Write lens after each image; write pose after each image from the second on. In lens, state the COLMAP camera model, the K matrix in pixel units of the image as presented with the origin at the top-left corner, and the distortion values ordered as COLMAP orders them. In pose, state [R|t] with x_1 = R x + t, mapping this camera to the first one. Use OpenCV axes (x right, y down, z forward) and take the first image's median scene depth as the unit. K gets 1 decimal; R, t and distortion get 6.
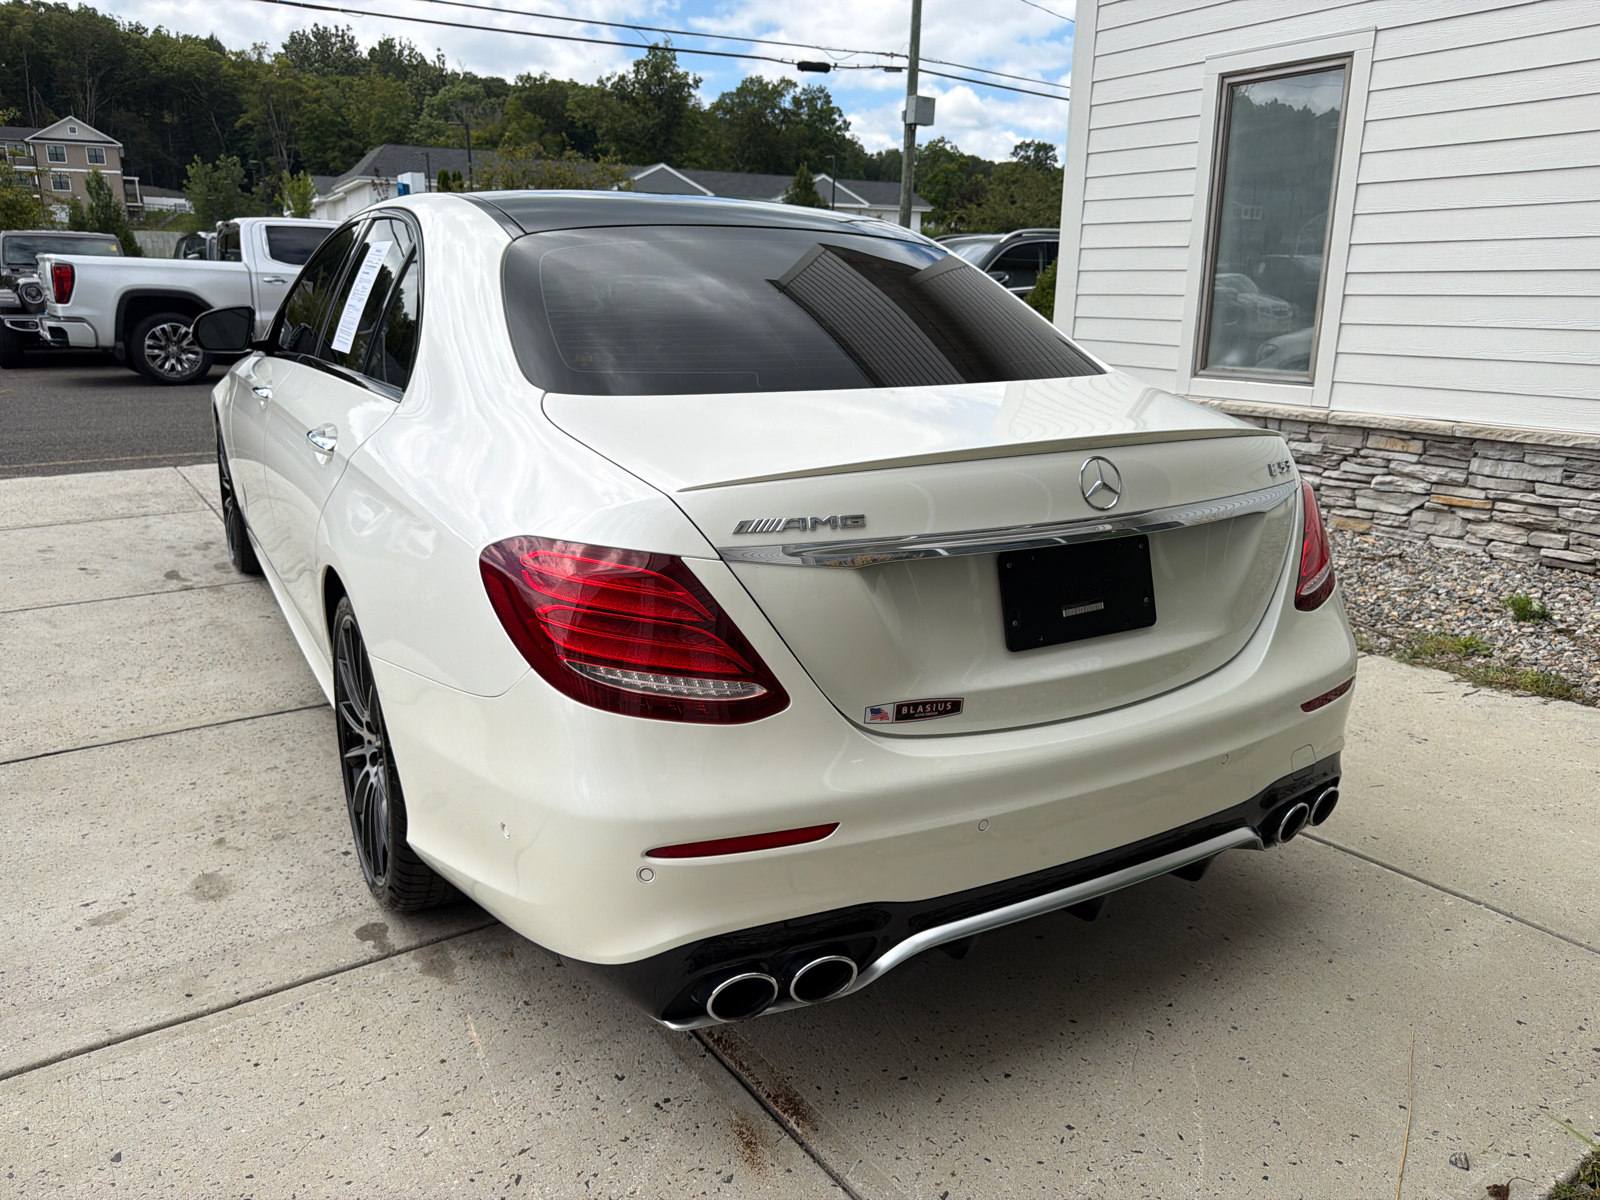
lens RADIAL K [[1139.2, 0, 792.4], [0, 1139.2, 612.7], [0, 0, 1]] dist [0.012444, -0.018483]
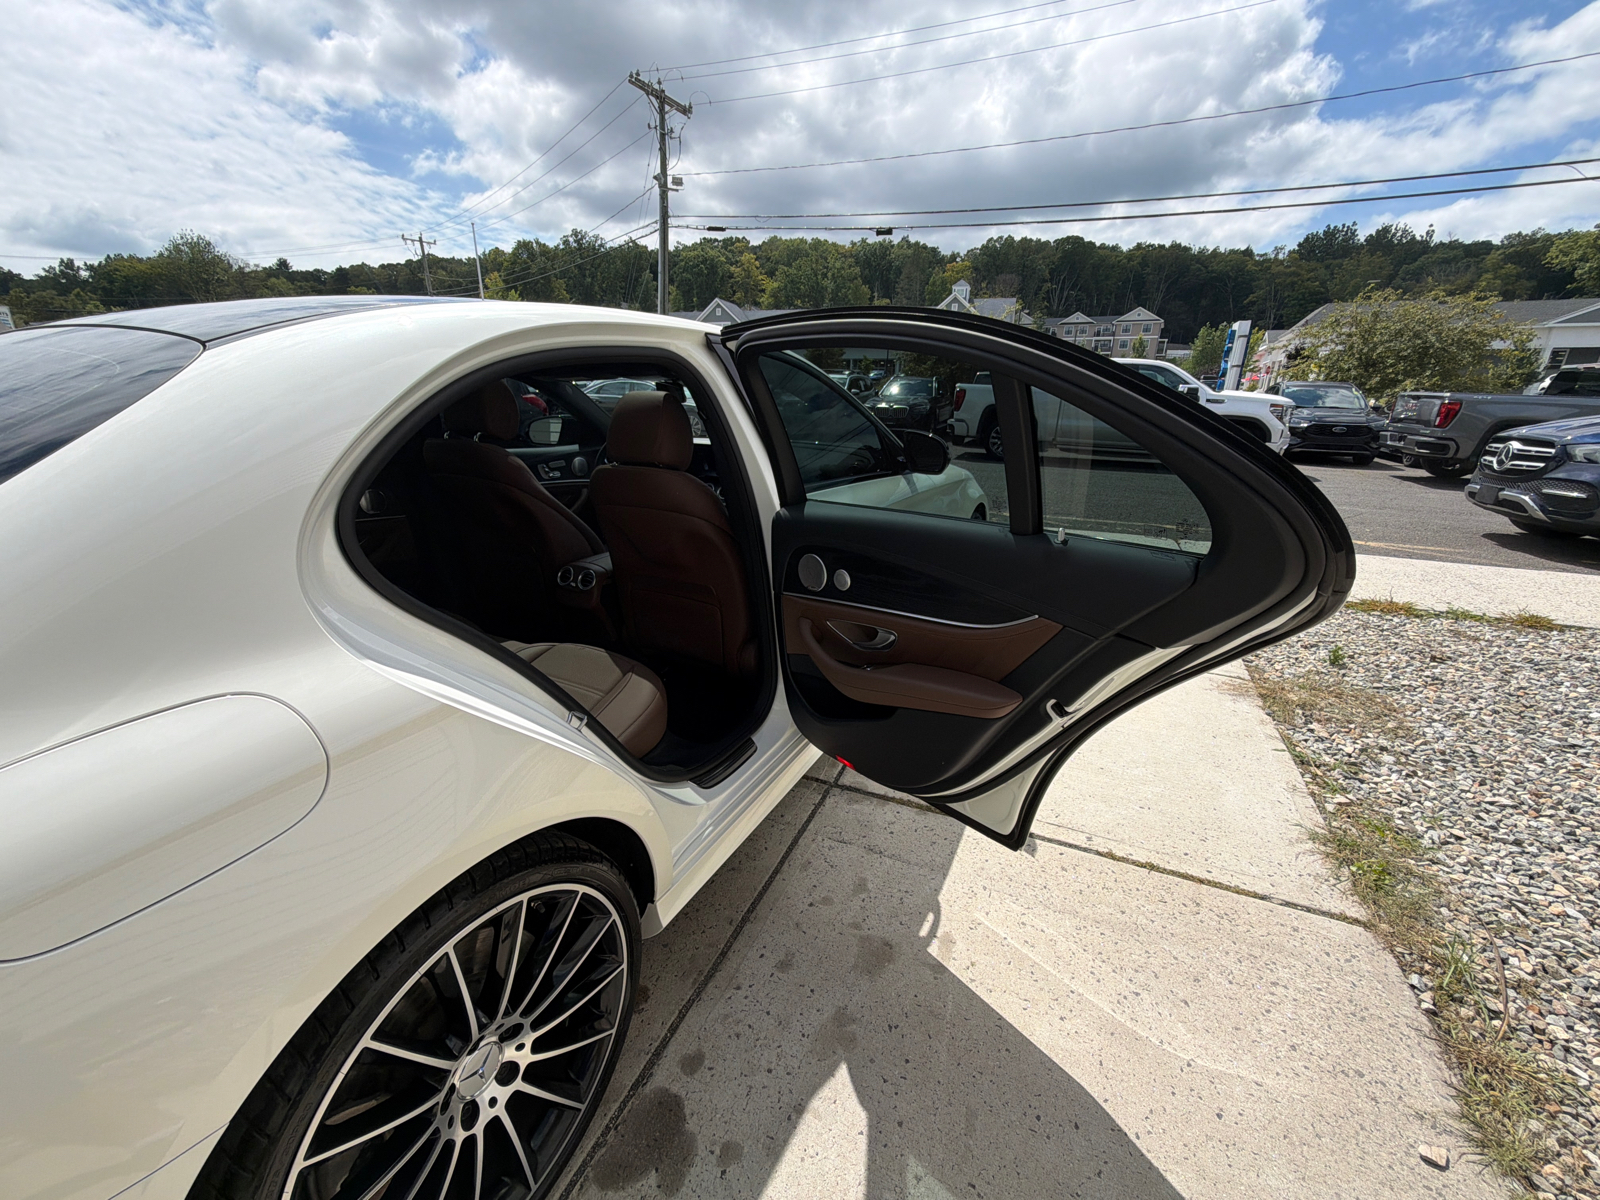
lens RADIAL K [[633.9, 0, 797.5], [0, 633.9, 605.7], [0, 0, 1]] dist [0.001816, -0.000493]
pose [[0.537734, 0.268610, -0.799182, 0.114851], [-0.242505, 0.957112, 0.158520, -0.067210], [0.807486, 0.108564, 0.579810, 0.224267]]
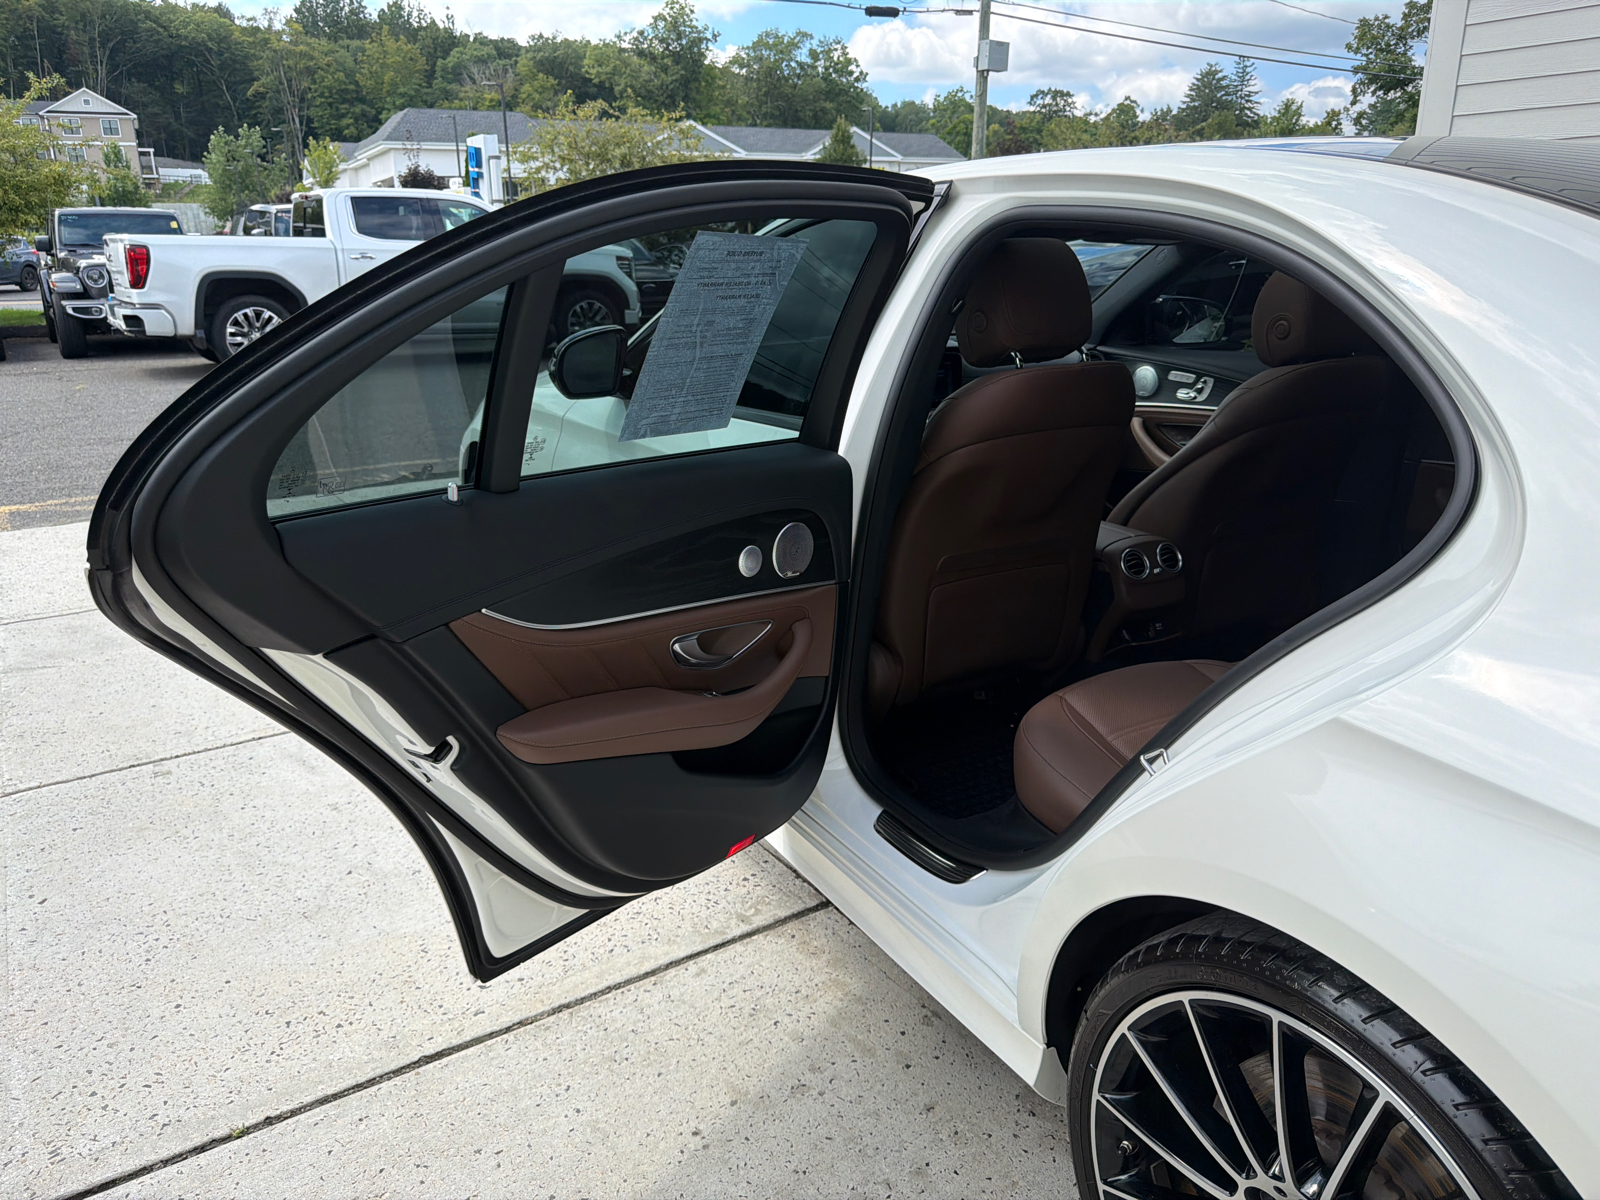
lens RADIAL K [[1139.2, 0, 790.1], [0, 1139.2, 603.5], [0, 0, 1]] dist [0.012444, -0.018483]
pose [[0.999673, -0.017771, -0.018383, -0.102312], [0.018260, 0.999473, 0.026825, -0.033395], [0.017897, -0.027152, 0.999471, 0.088411]]
